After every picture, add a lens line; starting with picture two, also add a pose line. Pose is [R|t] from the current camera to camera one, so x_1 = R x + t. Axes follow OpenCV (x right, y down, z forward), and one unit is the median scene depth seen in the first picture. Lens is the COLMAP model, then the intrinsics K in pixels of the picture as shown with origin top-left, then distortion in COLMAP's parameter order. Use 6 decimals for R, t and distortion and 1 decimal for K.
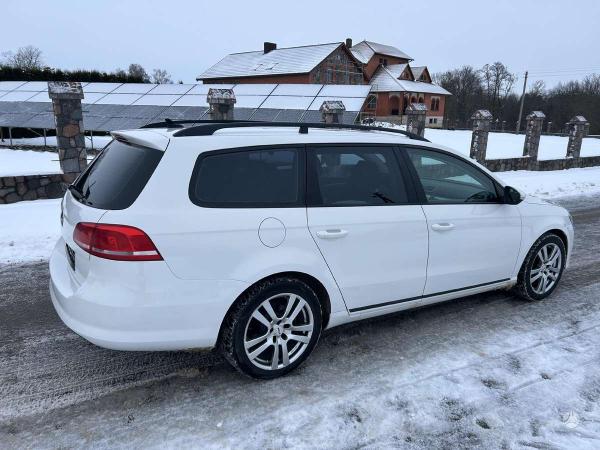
lens RADIAL K [[443.9, 0, 305.8], [0, 443.9, 222.6], [0, 0, 1]] dist [0.050571, -0.054934]
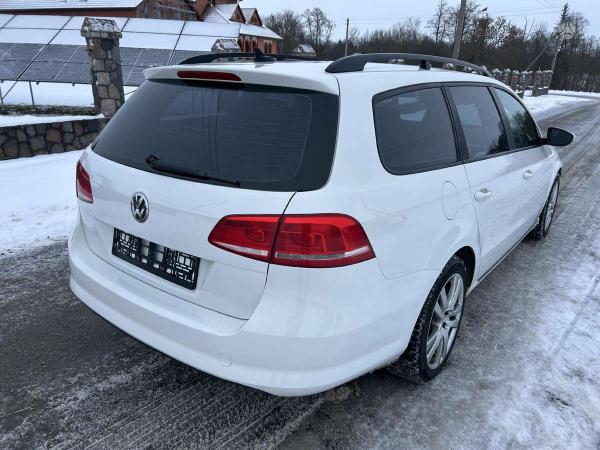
lens RADIAL K [[443.9, 0, 305.8], [0, 443.9, 222.6], [0, 0, 1]] dist [0.050571, -0.054934]
pose [[0.934295, -0.114514, 0.337609, -0.161307], [0.075646, 0.989122, 0.126158, -0.015859], [-0.348383, -0.092330, 0.932794, 0.101538]]
